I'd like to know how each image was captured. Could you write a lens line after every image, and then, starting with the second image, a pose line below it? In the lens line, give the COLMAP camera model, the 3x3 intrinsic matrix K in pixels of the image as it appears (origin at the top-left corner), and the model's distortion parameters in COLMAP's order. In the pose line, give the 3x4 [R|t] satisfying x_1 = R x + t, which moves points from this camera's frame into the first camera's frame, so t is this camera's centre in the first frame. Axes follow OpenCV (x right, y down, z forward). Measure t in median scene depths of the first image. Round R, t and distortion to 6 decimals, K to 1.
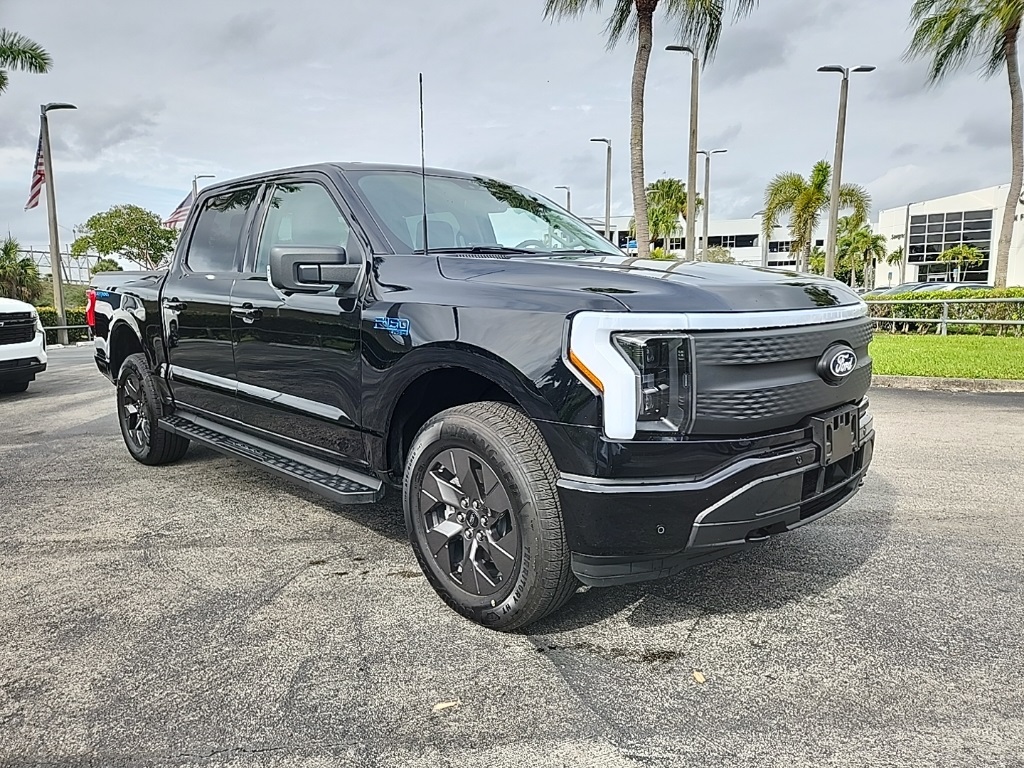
lens RADIAL K [[680.0, 0, 515.3], [0, 680.0, 399.8], [0, 0, 1]] dist [0.080741, -0.068898]
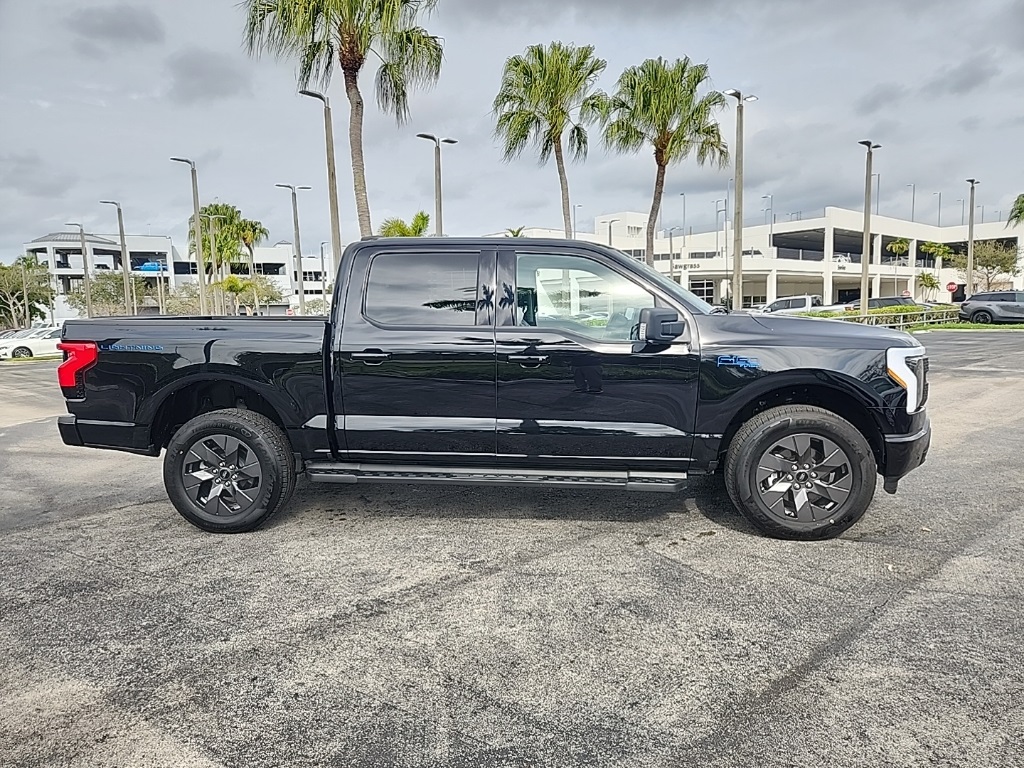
lens RADIAL K [[682.0, 0, 513.7], [0, 682.0, 389.5], [0, 0, 1]] dist [0.087864, -0.080678]
pose [[0.780287, -0.075864, 0.620804, -1.336472], [0.108514, 0.993983, -0.014923, -0.068130], [-0.615936, 0.079010, 0.783824, 0.093375]]
